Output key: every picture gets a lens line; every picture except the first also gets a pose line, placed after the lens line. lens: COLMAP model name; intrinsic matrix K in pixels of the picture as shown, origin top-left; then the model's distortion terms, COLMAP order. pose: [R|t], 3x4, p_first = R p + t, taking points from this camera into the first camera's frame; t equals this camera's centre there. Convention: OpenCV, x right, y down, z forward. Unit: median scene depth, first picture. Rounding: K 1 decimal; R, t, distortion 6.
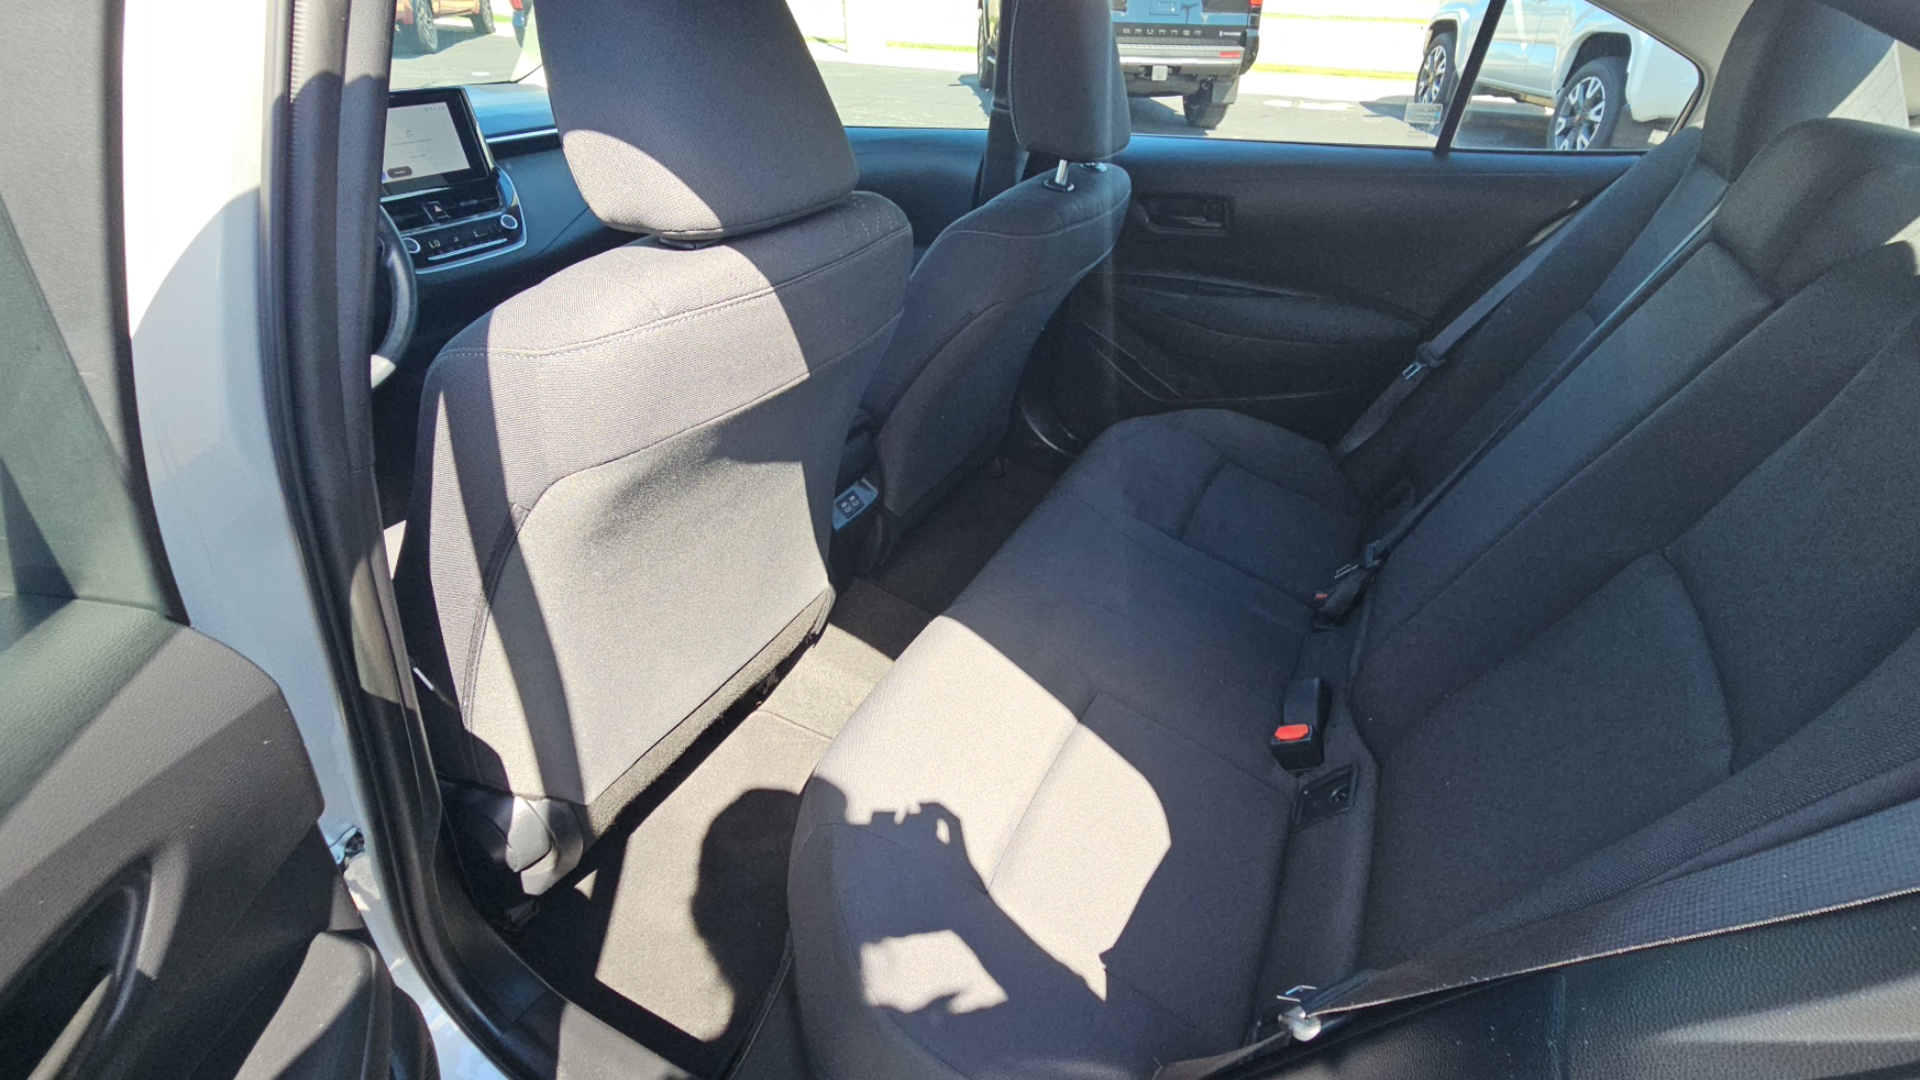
lens RADIAL K [[859.8, 0, 983.4], [0, 859.8, 537.9], [0, 0, 1]] dist [0.010281, -0.006666]
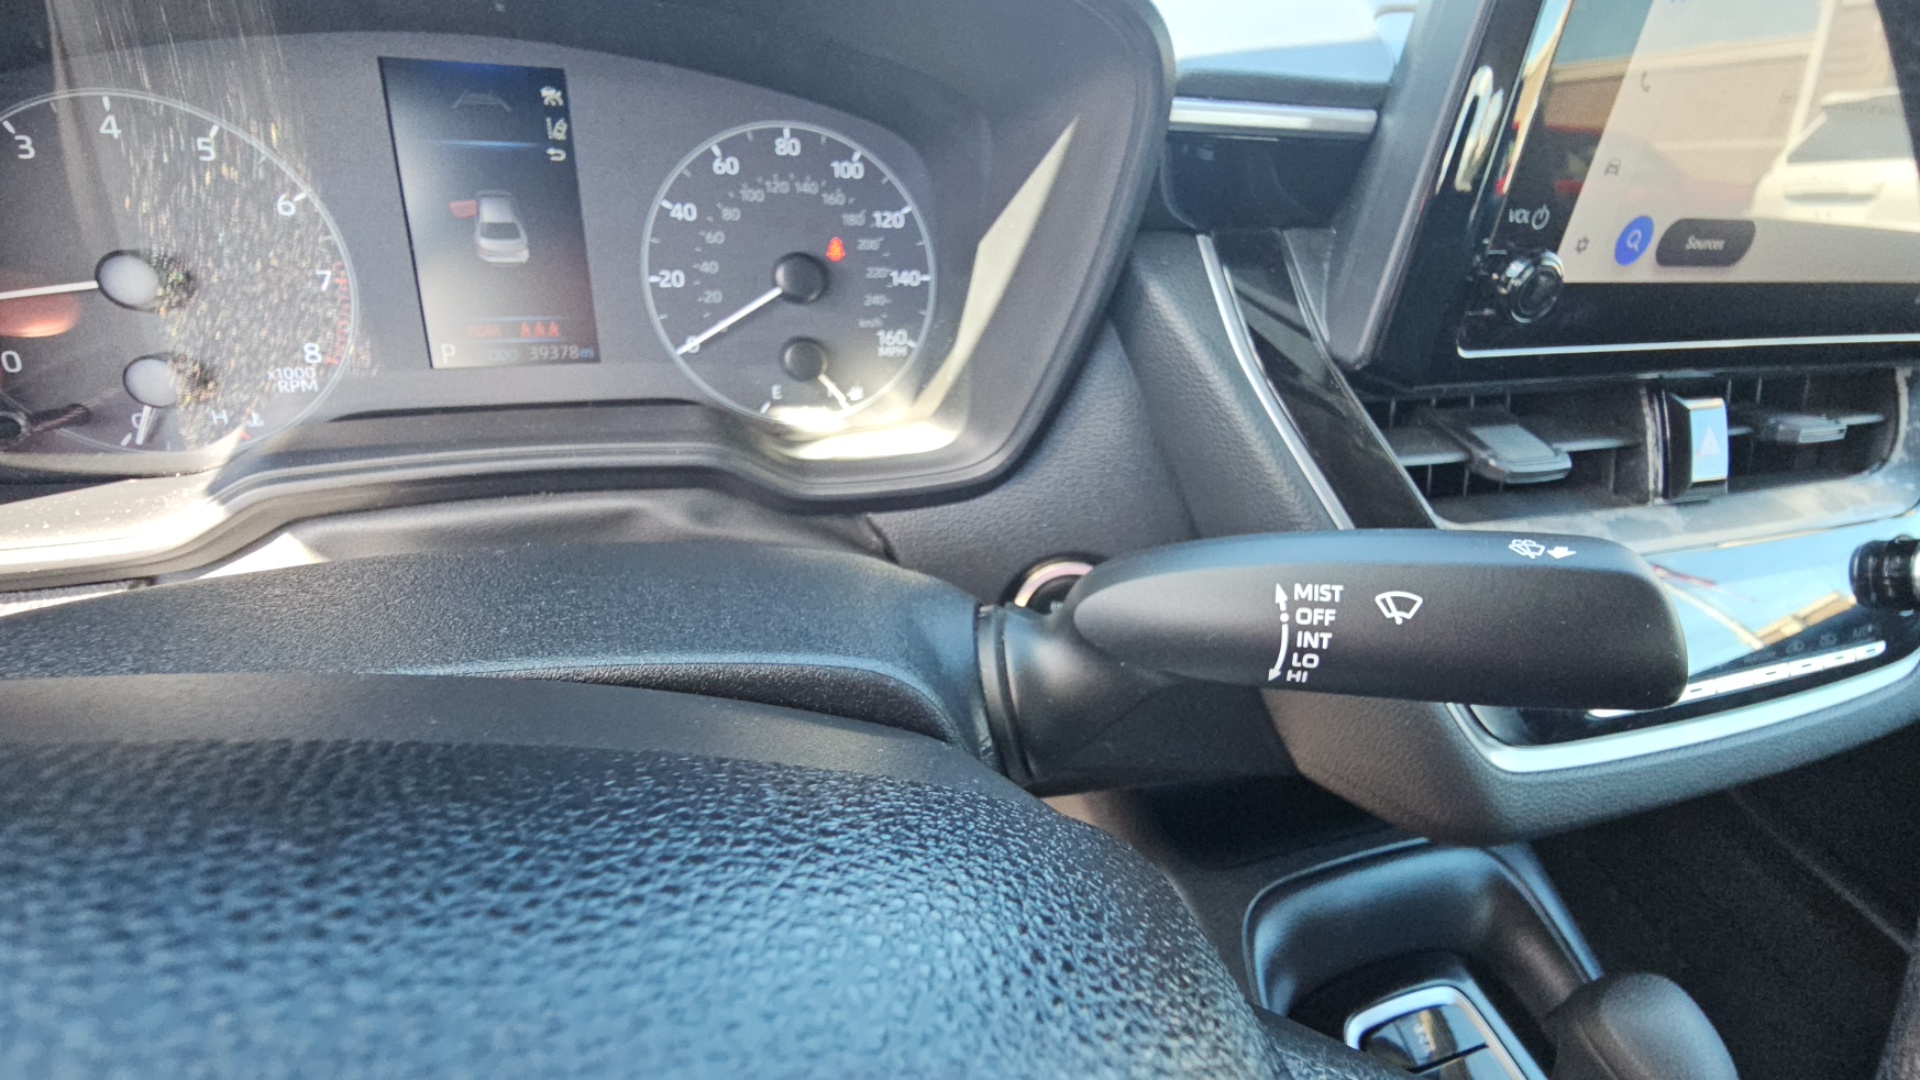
lens RADIAL K [[859.8, 0, 970.6], [0, 859.8, 550.6], [0, 0, 1]] dist [0.010281, -0.006666]
pose [[0.702320, 0.480311, -0.525403, -0.598154], [-0.472647, 0.866537, 0.160368, -0.292635], [0.532308, 0.135701, 0.835604, 0.700289]]
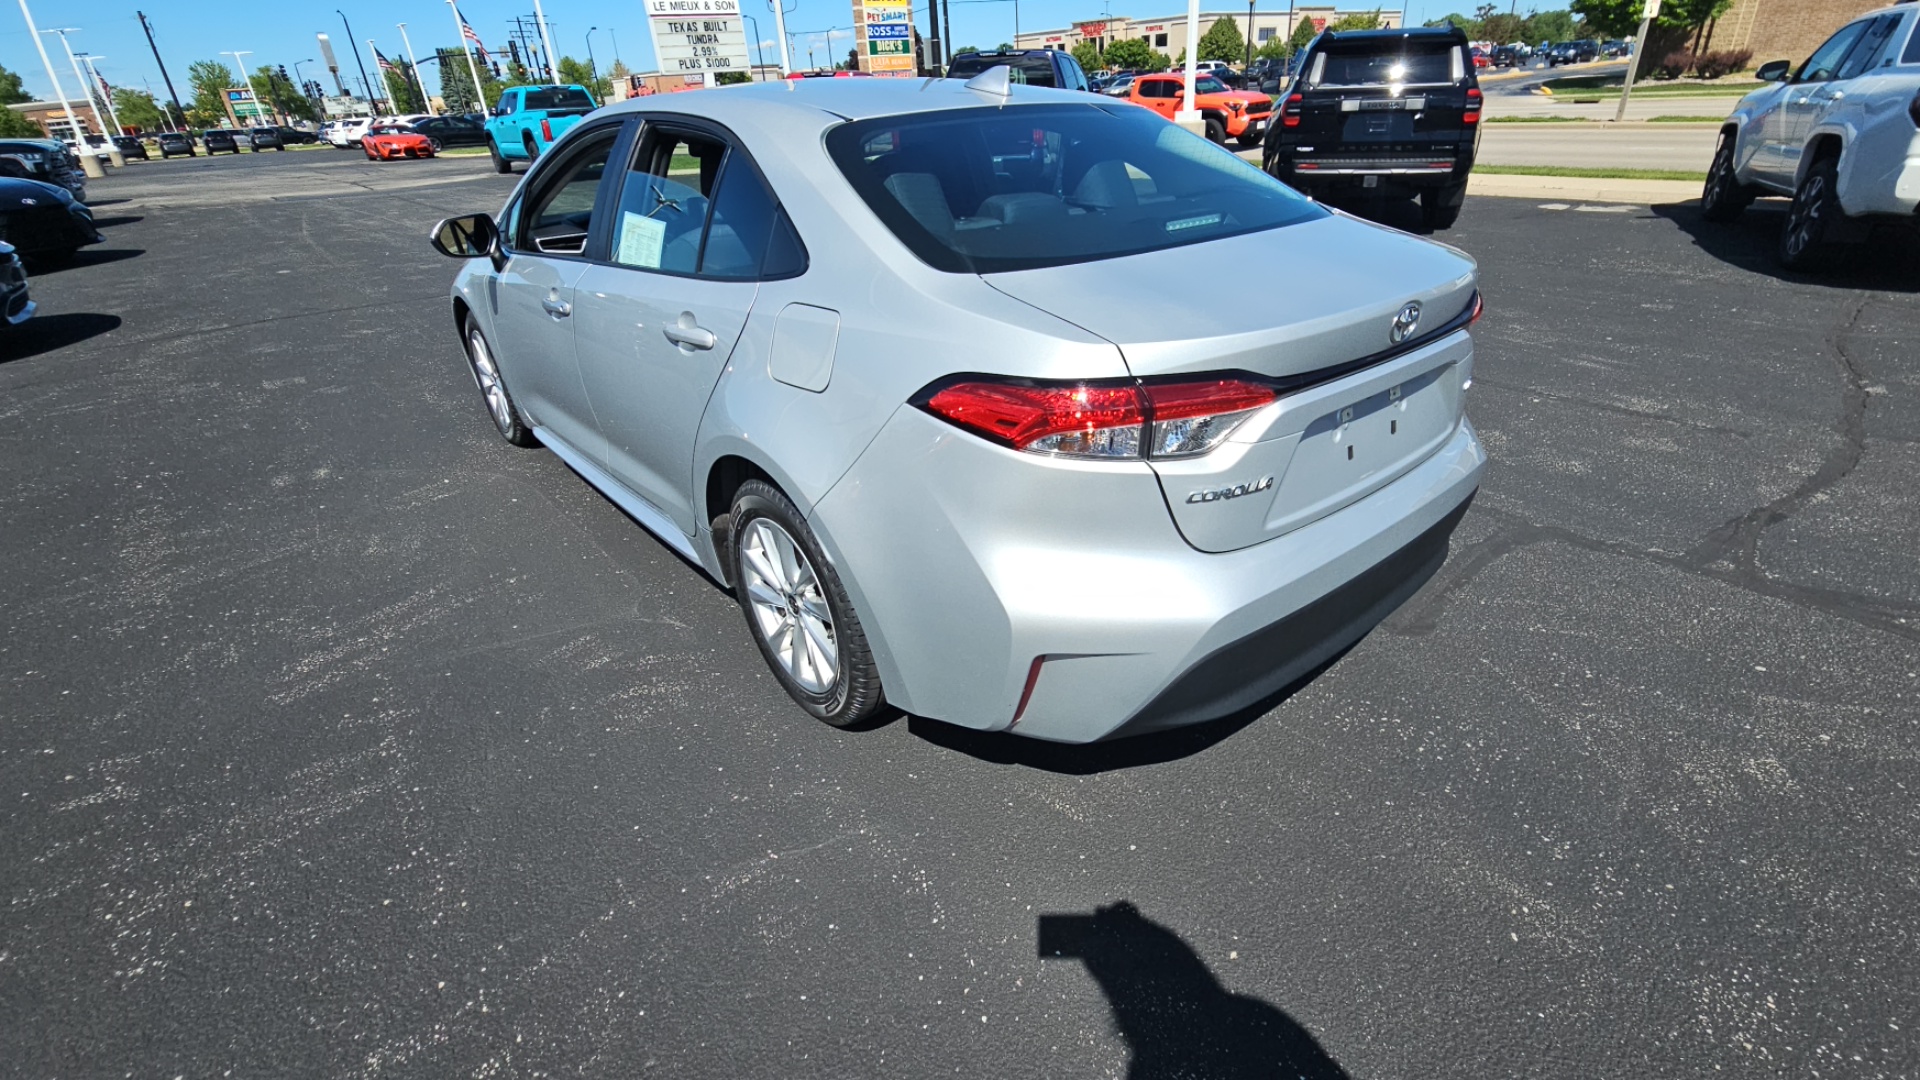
lens RADIAL K [[859.8, 0, 982.9], [0, 859.8, 543.6], [0, 0, 1]] dist [0.010281, -0.006666]
pose [[0.918518, 0.134015, -0.371973, 0.969210], [-0.171708, 0.982660, -0.069967, 0.464339], [0.356147, 0.128137, 0.925603, -0.830189]]
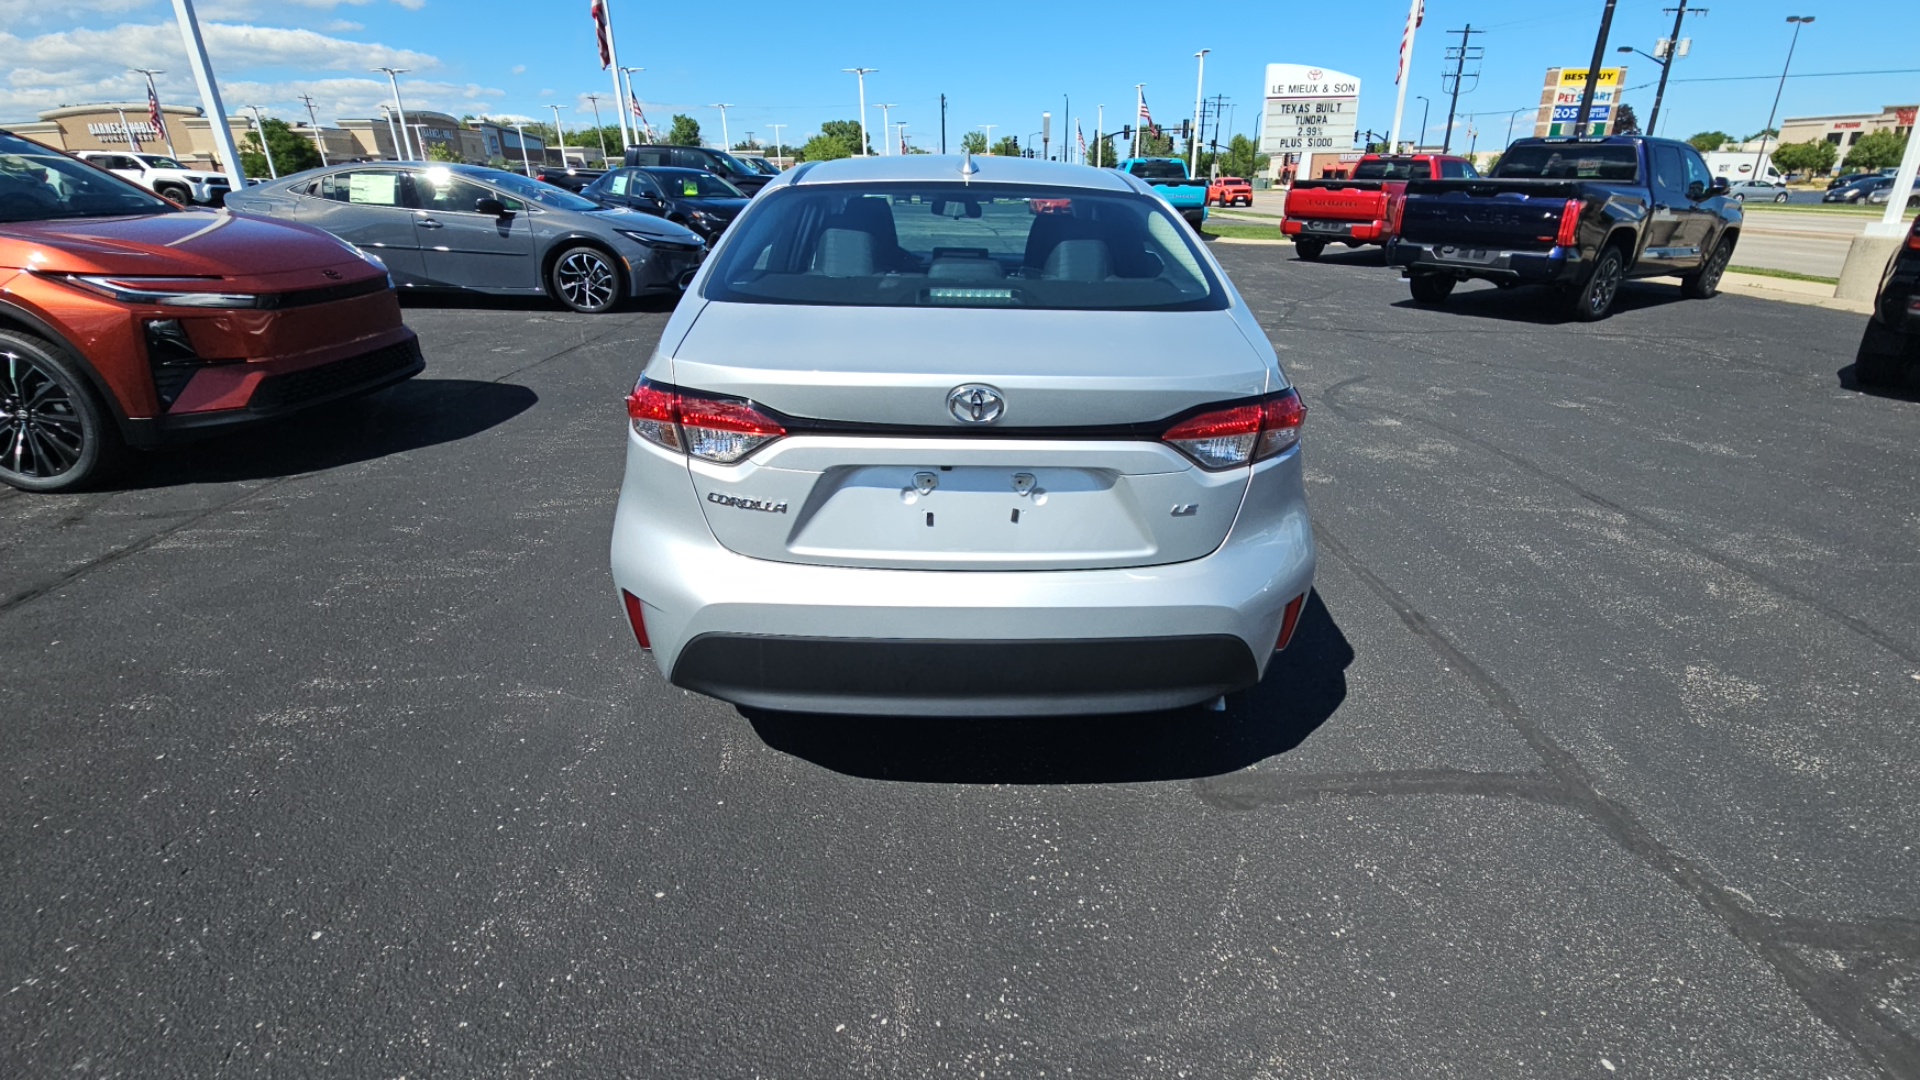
lens RADIAL K [[859.8, 0, 977.3], [0, 859.8, 550.4], [0, 0, 1]] dist [0.010281, -0.006666]
pose [[0.476312, 0.335121, -0.812909, 1.885672], [-0.489608, 0.869017, 0.071374, 0.133402], [0.730350, 0.364010, 0.578001, -0.276160]]
